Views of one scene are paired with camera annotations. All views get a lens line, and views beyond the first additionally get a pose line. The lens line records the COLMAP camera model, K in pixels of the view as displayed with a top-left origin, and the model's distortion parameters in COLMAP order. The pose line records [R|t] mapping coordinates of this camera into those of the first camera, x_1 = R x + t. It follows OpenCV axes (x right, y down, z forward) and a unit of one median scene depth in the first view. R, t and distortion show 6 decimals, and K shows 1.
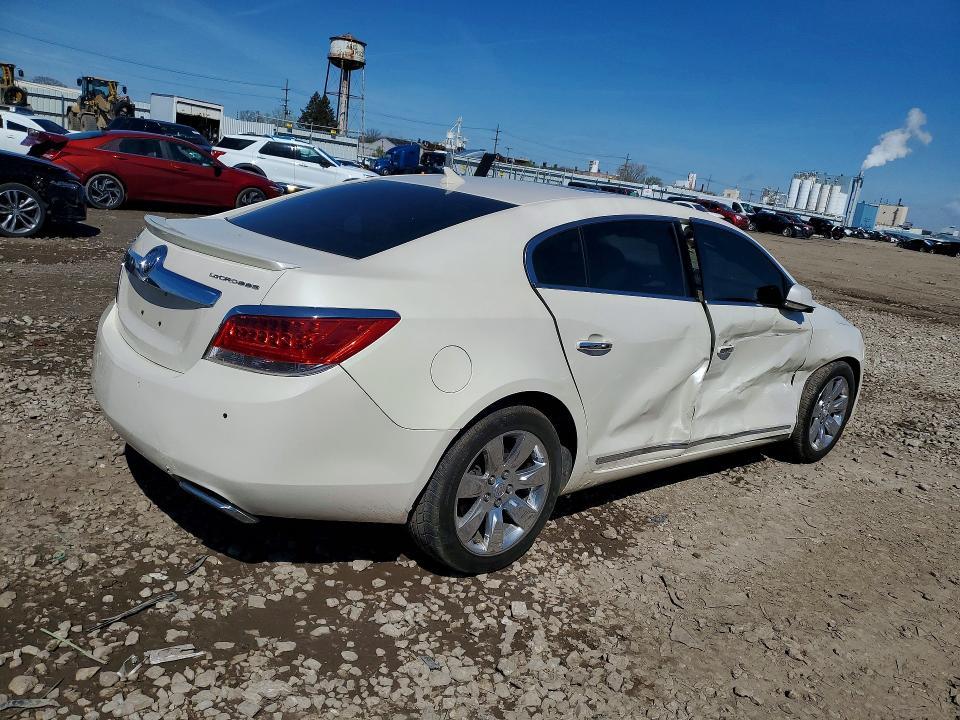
lens RADIAL K [[800.5, 0, 480.0], [0, 800.5, 360.0], [0, 0, 1]] dist [0.020592, -0.008165]
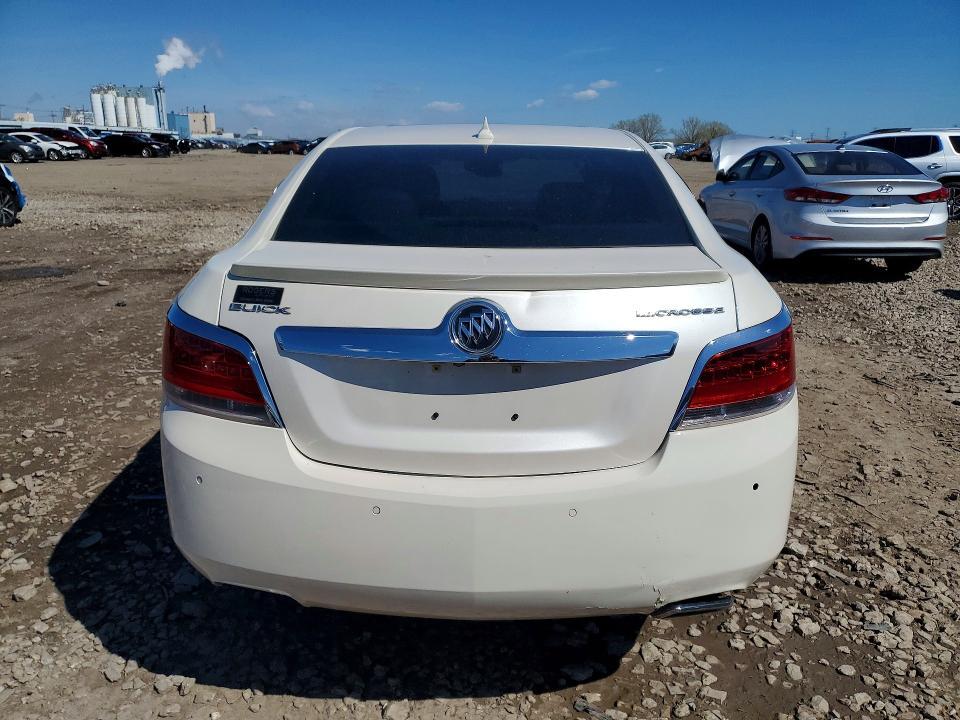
lens RADIAL K [[800.5, 0, 480.0], [0, 800.5, 360.0], [0, 0, 1]] dist [0.020592, -0.008165]
pose [[0.640251, -0.320225, 0.698237, -0.087145], [0.245843, 0.946577, 0.208692, -0.023470], [-0.727764, 0.038041, 0.684772, 0.060733]]
